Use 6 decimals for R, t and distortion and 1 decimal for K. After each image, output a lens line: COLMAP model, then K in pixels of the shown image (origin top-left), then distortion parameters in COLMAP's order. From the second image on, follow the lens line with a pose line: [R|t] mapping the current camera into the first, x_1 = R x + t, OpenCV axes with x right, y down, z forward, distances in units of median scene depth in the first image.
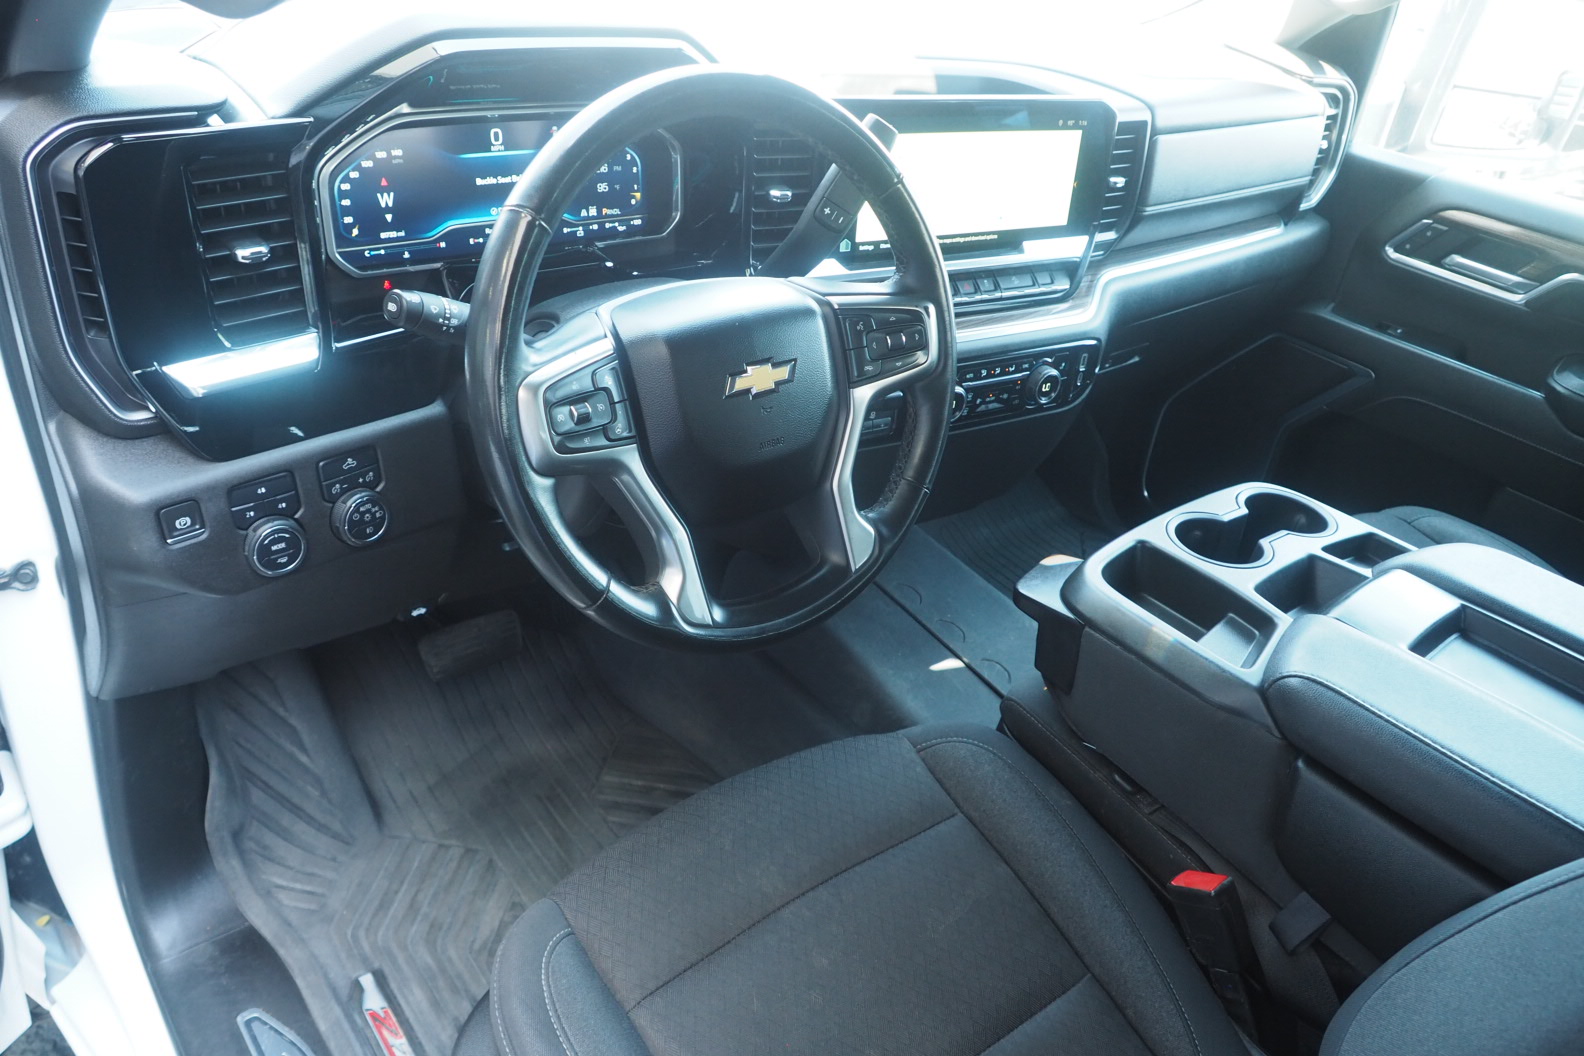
lens RADIAL K [[1120.7, 0, 800.2], [0, 1120.7, 525.0], [0, 0, 1]] dist [-0.025785, -0.000348]
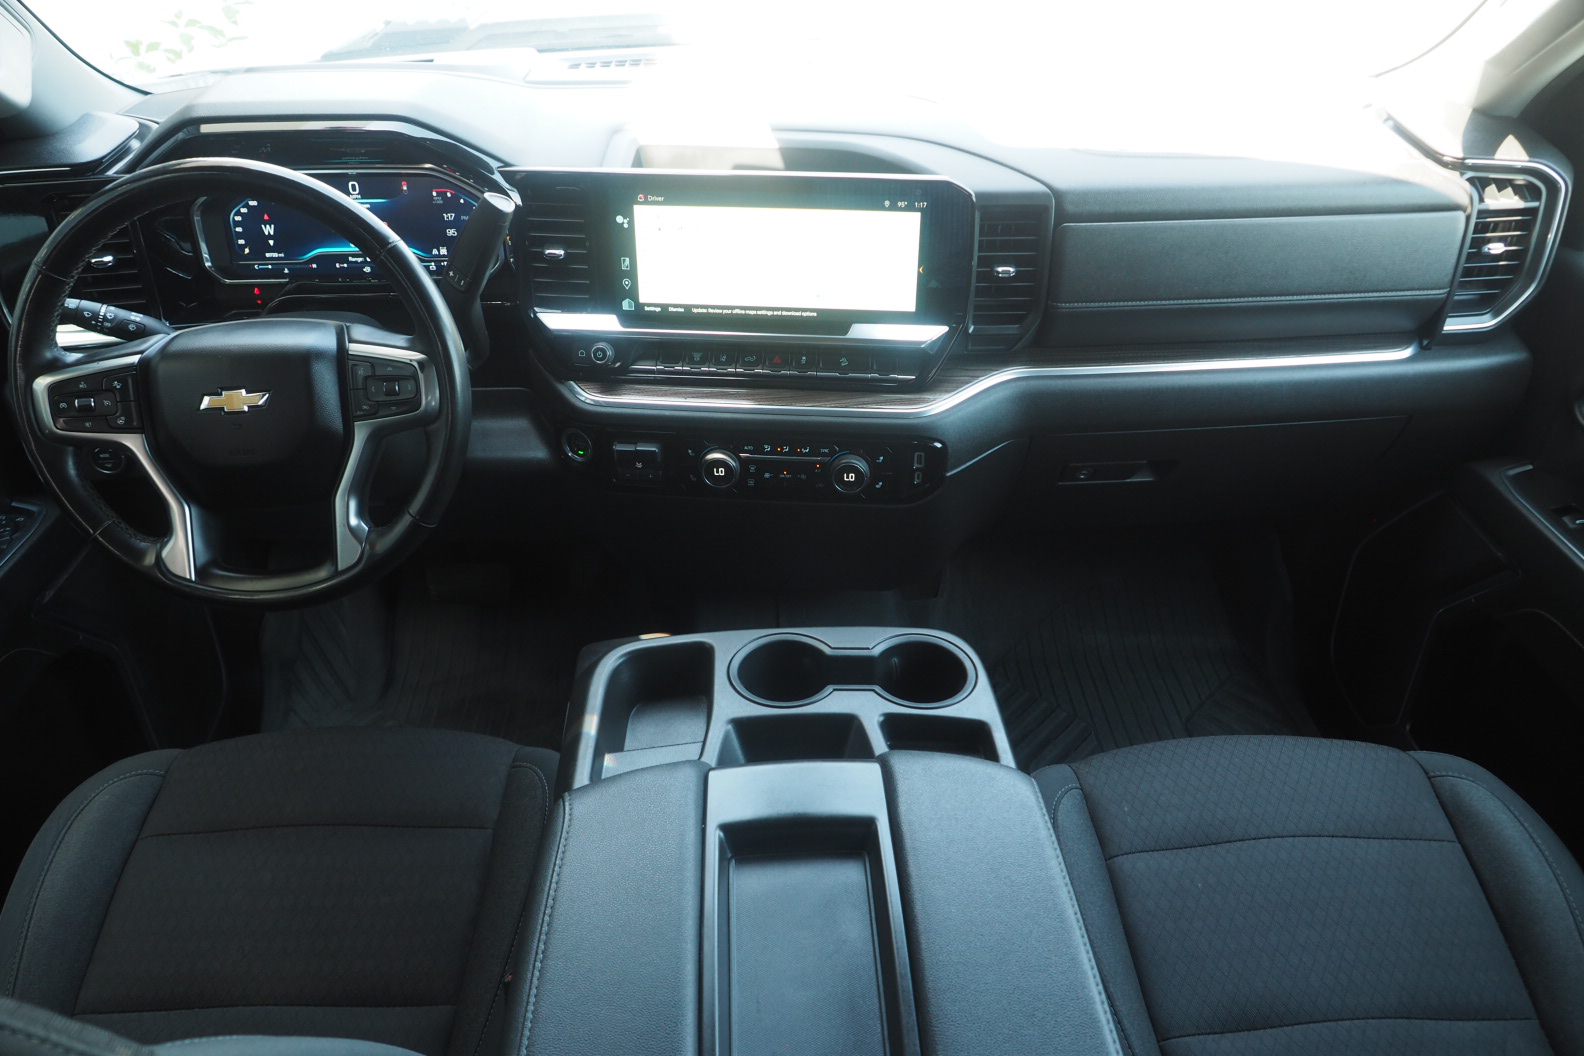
lens RADIAL K [[1123.6, 0, 792.0], [0, 1123.6, 528.0], [0, 0, 1]] dist [-0.010348, -0.001738]
pose [[0.787059, 0.239051, -0.568676, 0.884206], [-0.238128, 0.968145, 0.077399, -0.173195], [0.569063, 0.074501, 0.818912, 0.234684]]
